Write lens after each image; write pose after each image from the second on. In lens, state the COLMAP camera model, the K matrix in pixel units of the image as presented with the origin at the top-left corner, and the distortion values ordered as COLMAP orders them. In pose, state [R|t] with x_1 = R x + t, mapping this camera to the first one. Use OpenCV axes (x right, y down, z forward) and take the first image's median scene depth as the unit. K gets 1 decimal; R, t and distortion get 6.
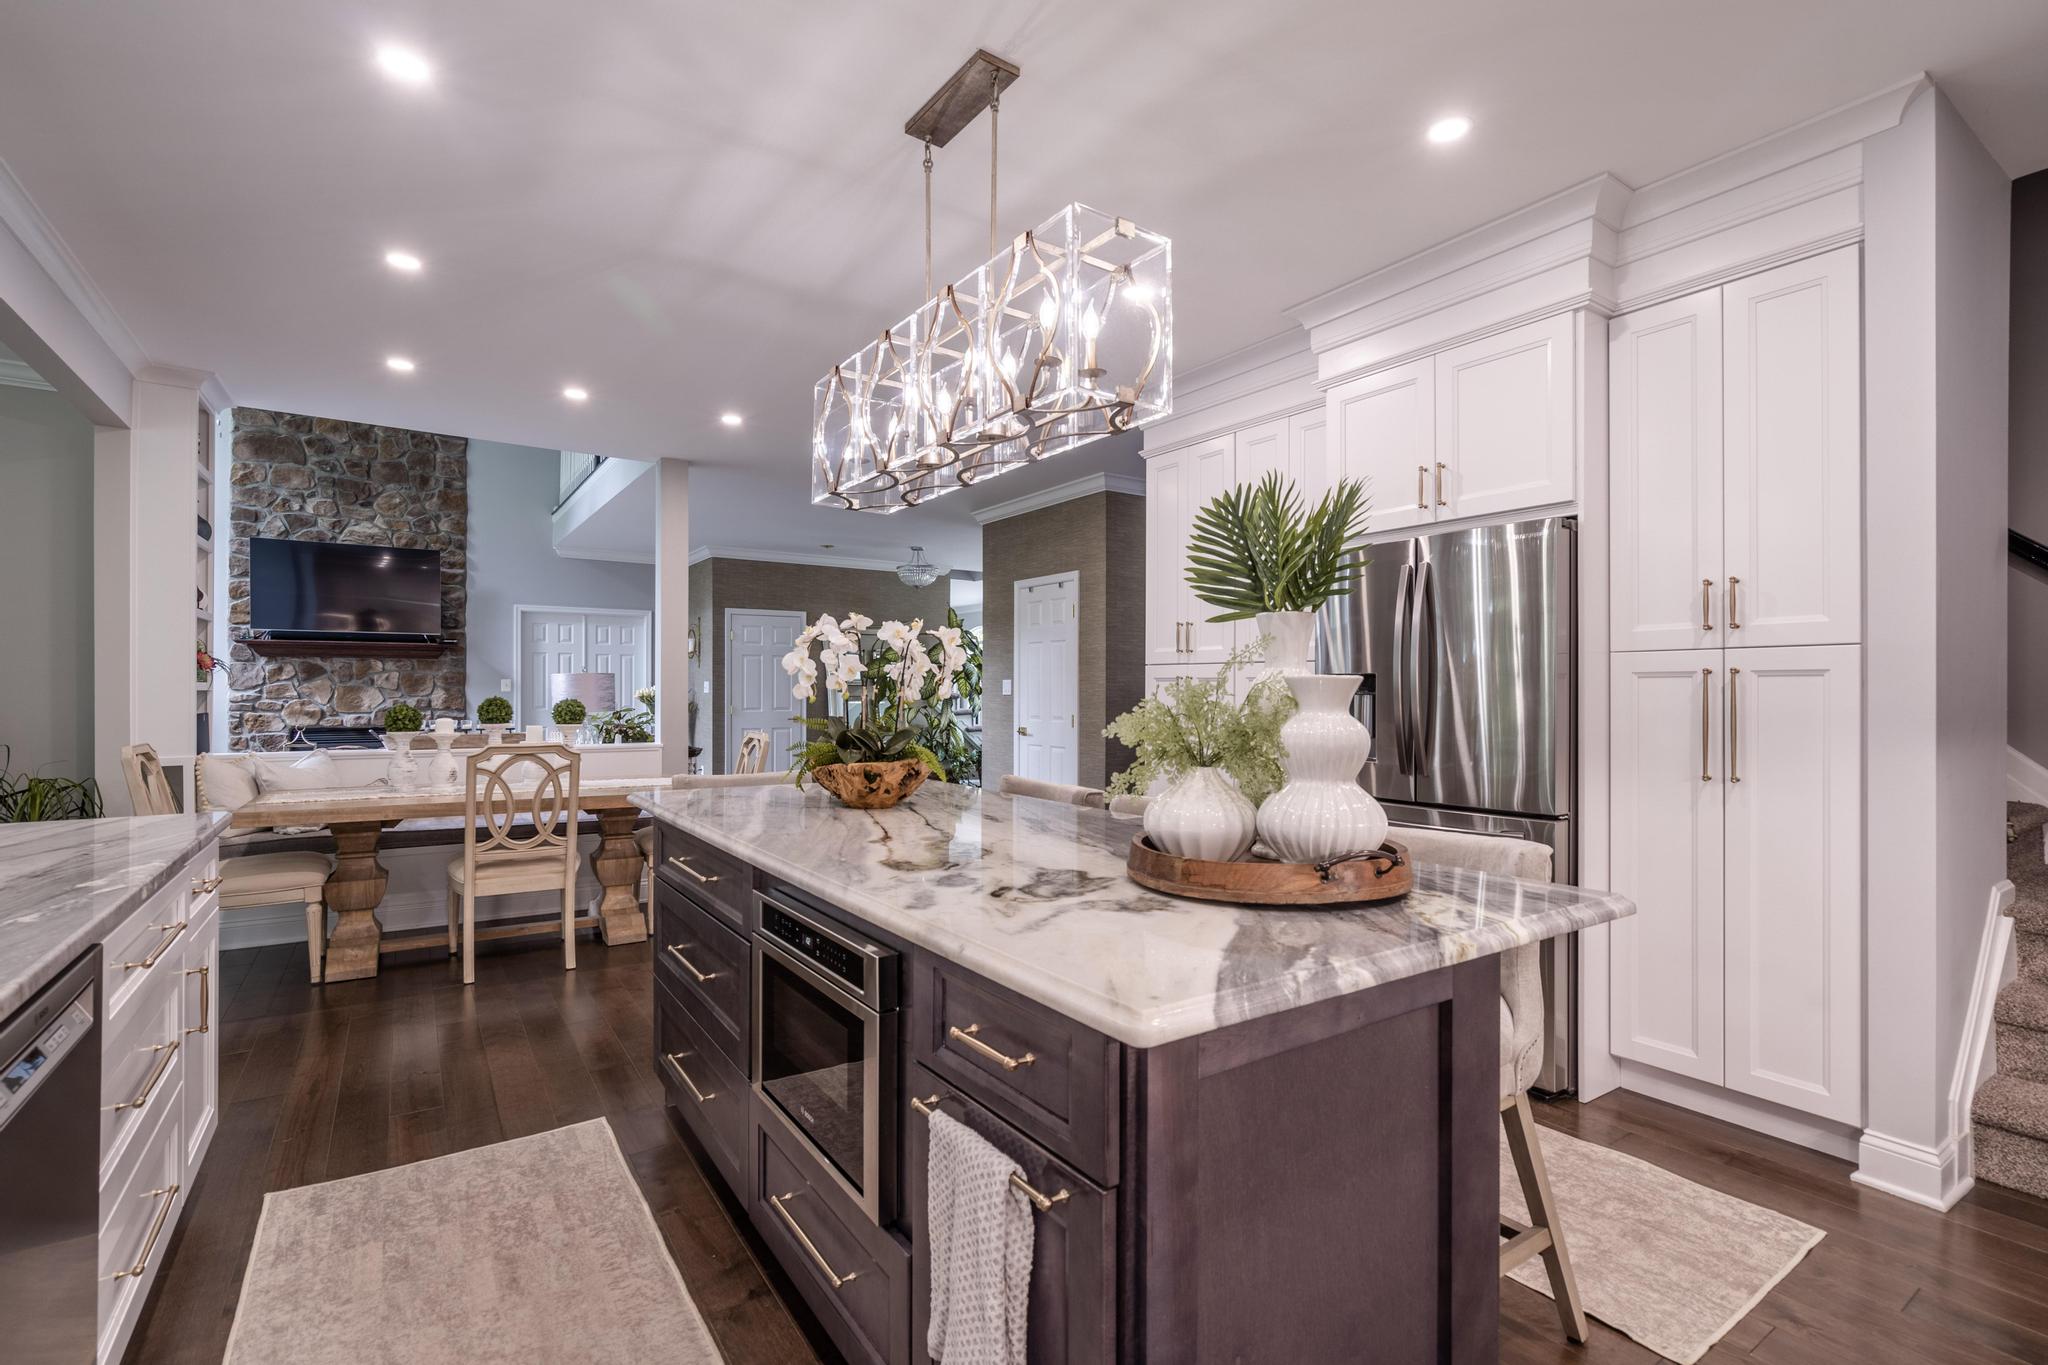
lens RADIAL K [[925.0, 0, 1022.6], [0, 925.0, 689.8], [0, 0, 1]] dist [-0.000662, 0.000166]
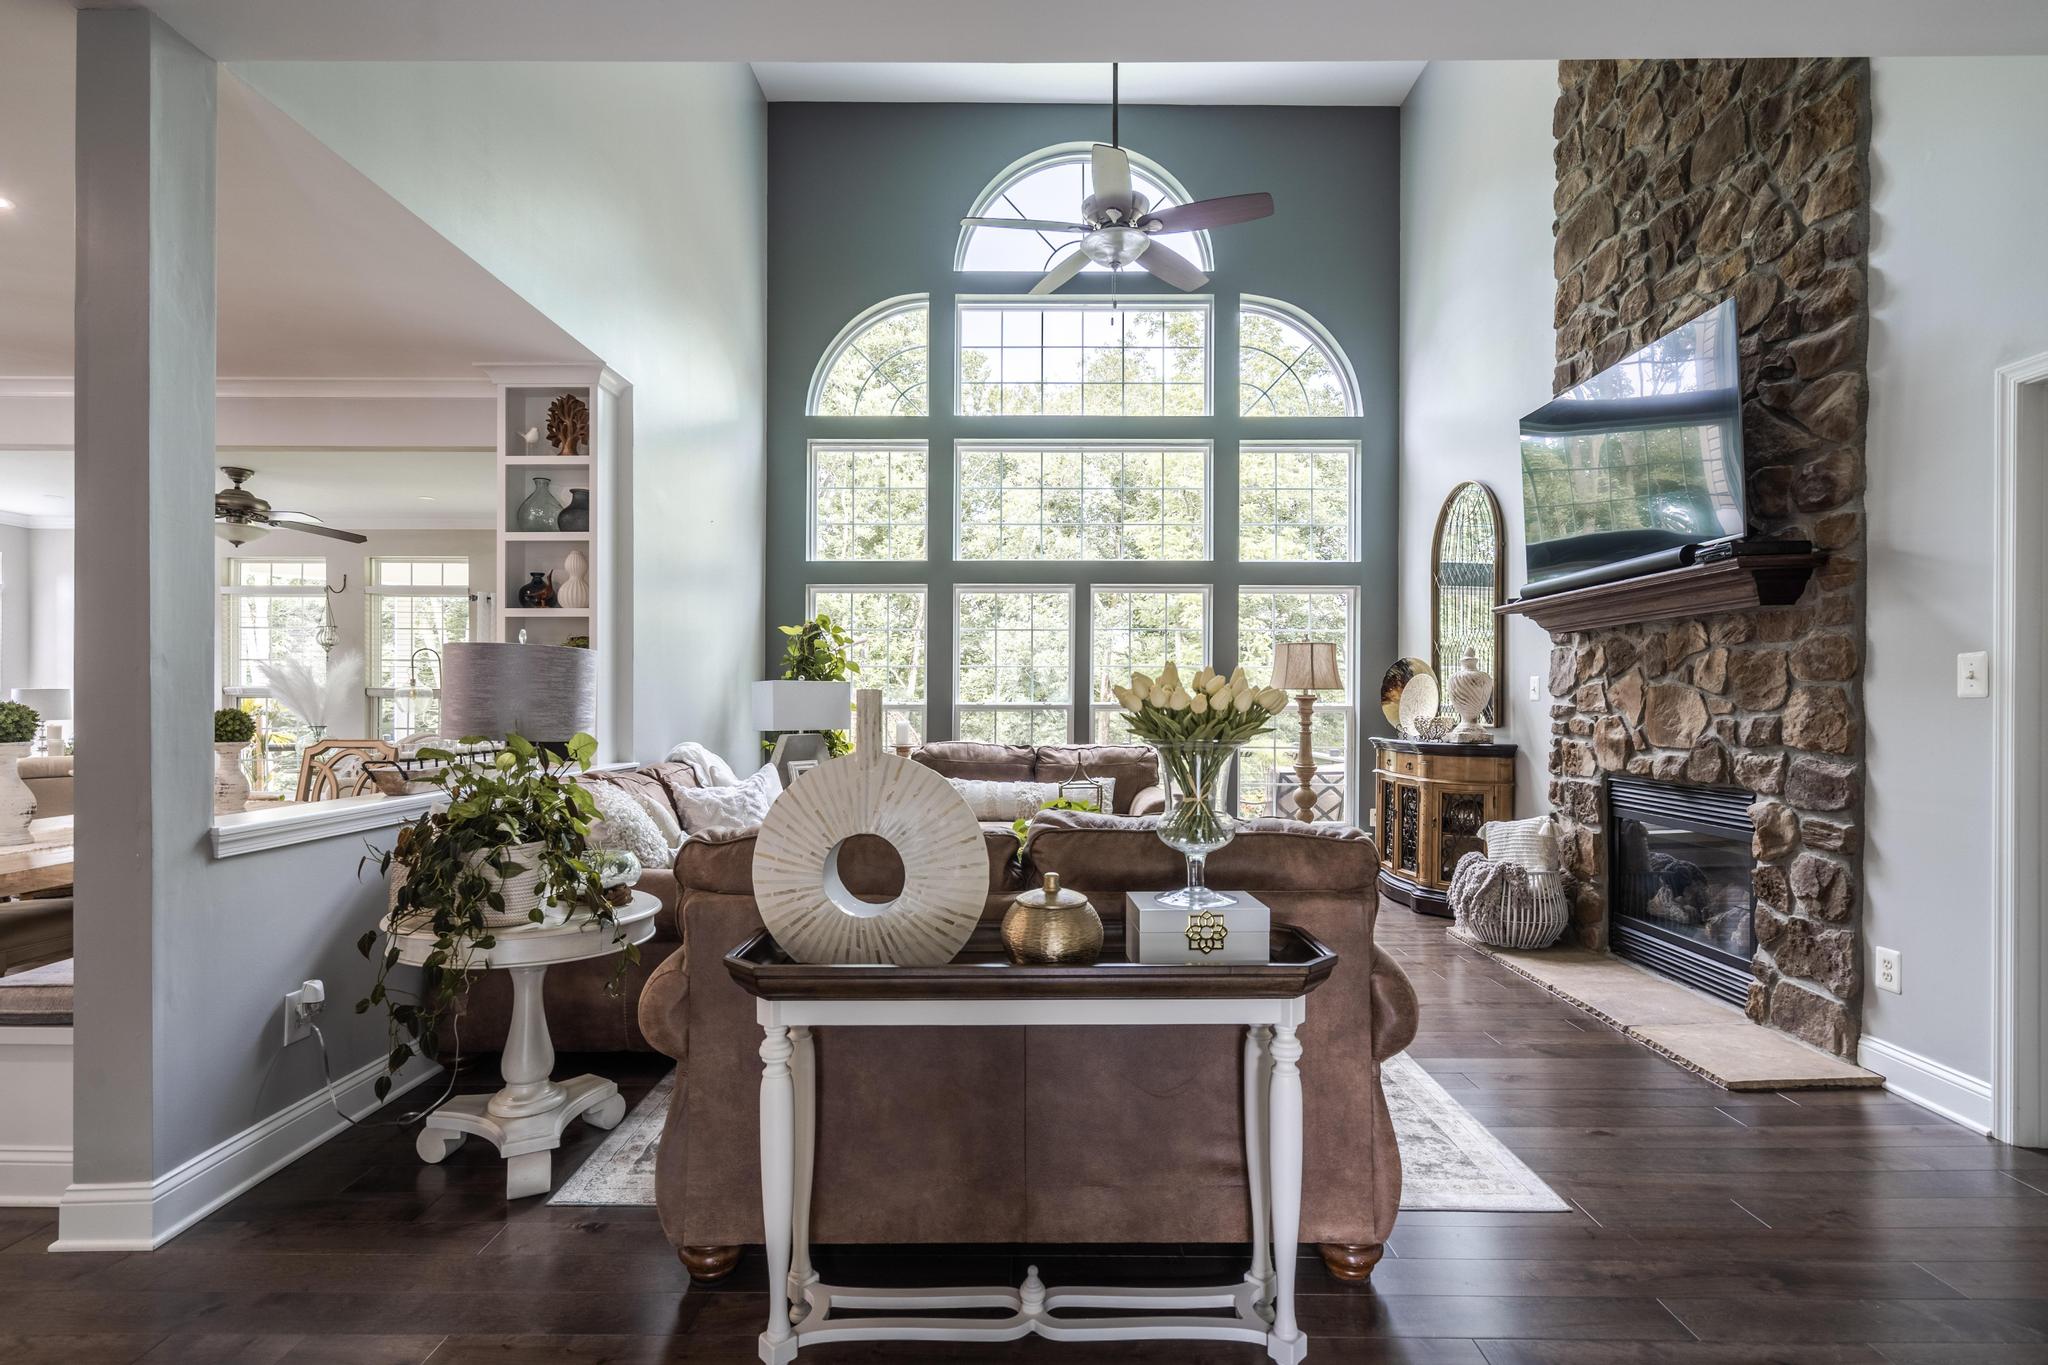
lens RADIAL K [[987.2, 0, 1006.8], [0, 987.2, 704.0], [0, 0, 1]] dist [0.007899, 0.000318]
pose [[-0.582317, 0.000277, -0.812962, -0.167274], [-0.000980, 0.999999, 0.001042, 0.004198], [0.812961, 0.001404, -0.582316, 1.041118]]
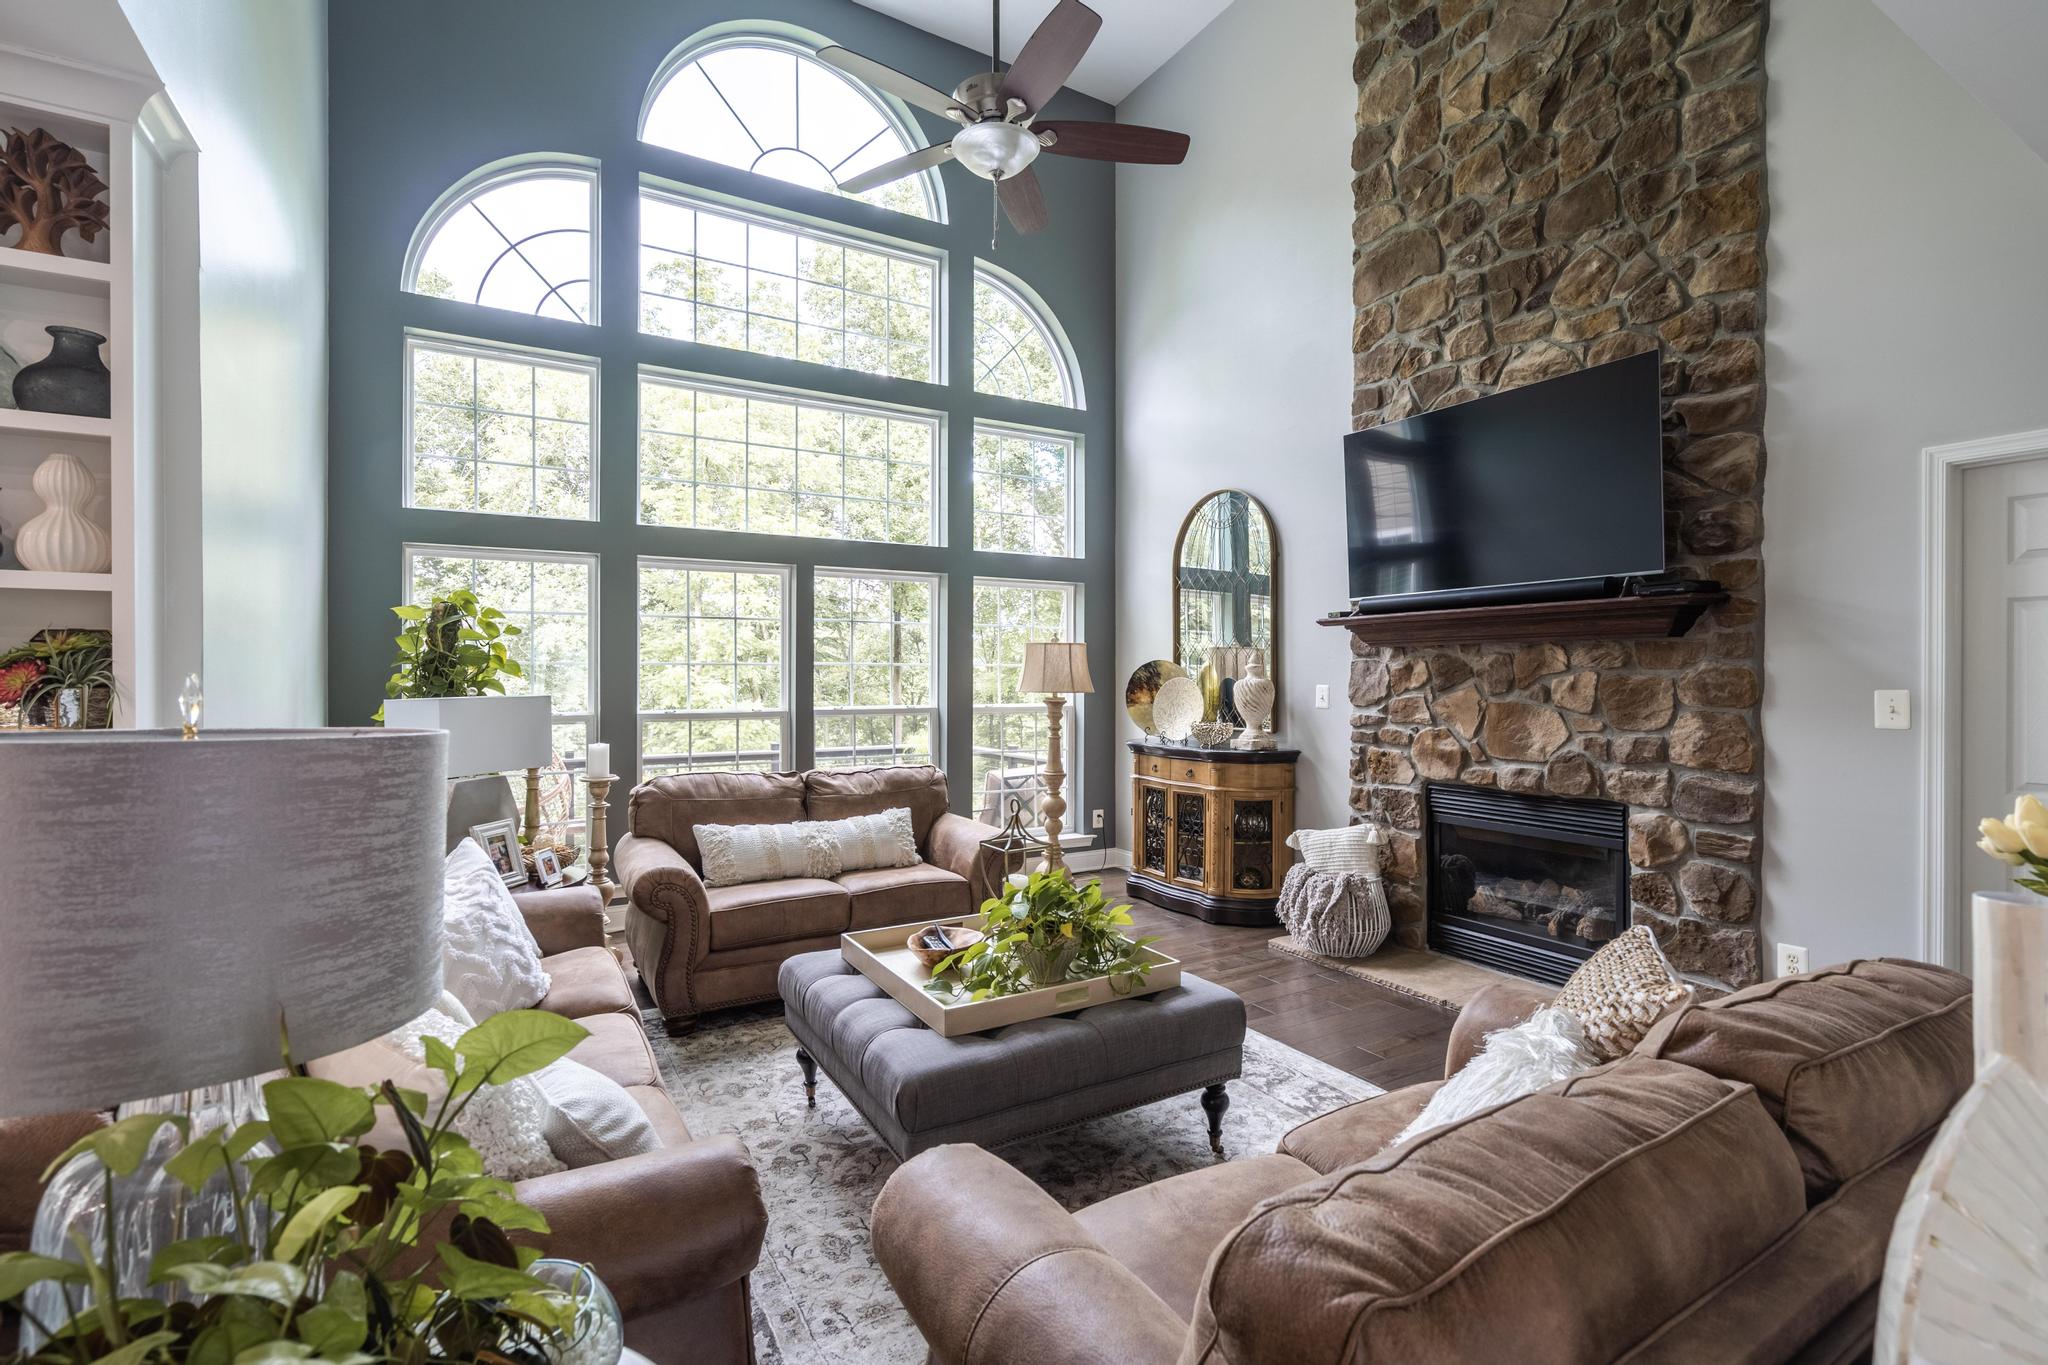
lens RADIAL K [[941.2, 0, 1024.0], [0, 941.2, 682.5], [0, 0, 1]] dist [-0.003951, 0.000120]
pose [[-0.070651, 0.008001, -0.997469, -0.237816], [0.002853, 0.999965, 0.007819, -0.019281], [0.997497, -0.002293, -0.070672, 0.803672]]
